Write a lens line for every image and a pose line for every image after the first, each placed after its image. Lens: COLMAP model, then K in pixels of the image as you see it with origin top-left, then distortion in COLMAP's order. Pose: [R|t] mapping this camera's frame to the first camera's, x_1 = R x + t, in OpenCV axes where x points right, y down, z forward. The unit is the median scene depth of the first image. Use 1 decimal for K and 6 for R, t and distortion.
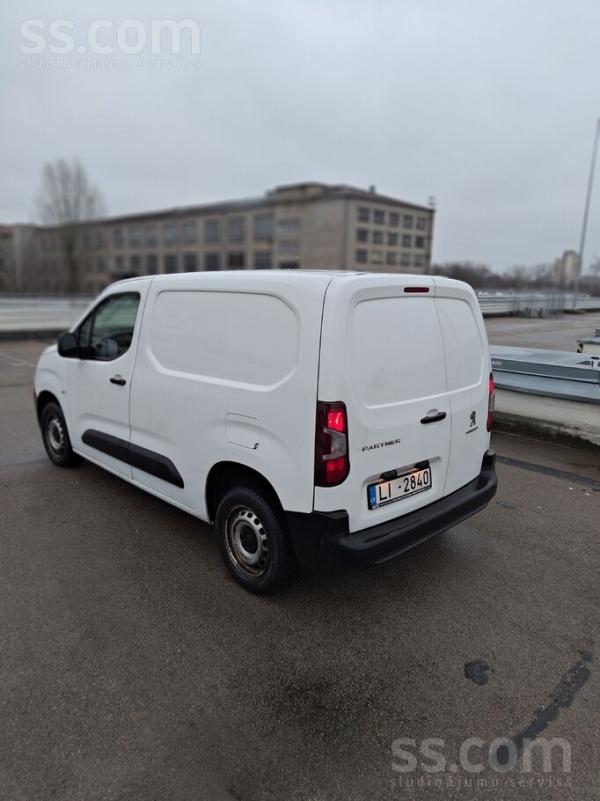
lens RADIAL K [[556.5, 0, 300.0], [0, 556.5, 400.5], [0, 0, 1]] dist [0.071903, -0.079551]
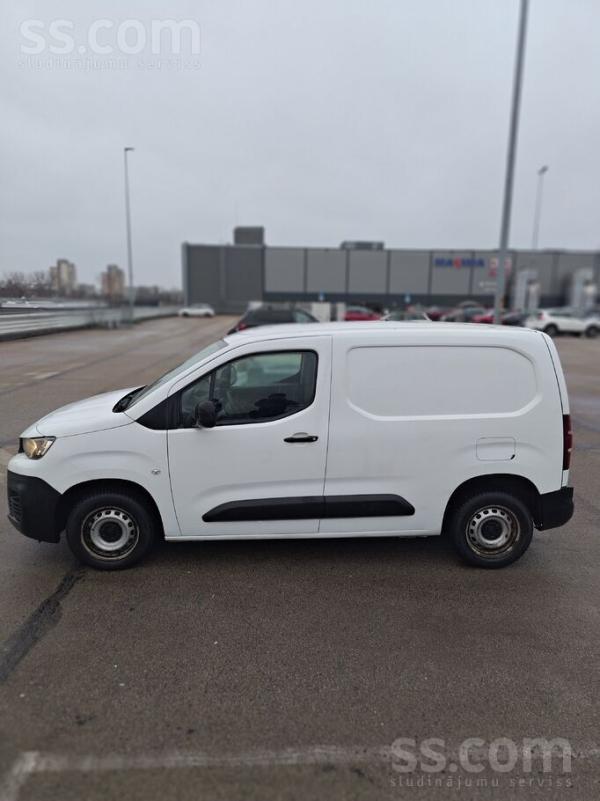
lens RADIAL K [[556.5, 0, 300.0], [0, 556.5, 400.5], [0, 0, 1]] dist [0.071903, -0.079551]
pose [[0.635795, -0.147192, 0.757693, -1.083774], [0.153190, 0.986184, 0.063034, -0.167740], [-0.756503, 0.075995, 0.649559, 0.365030]]
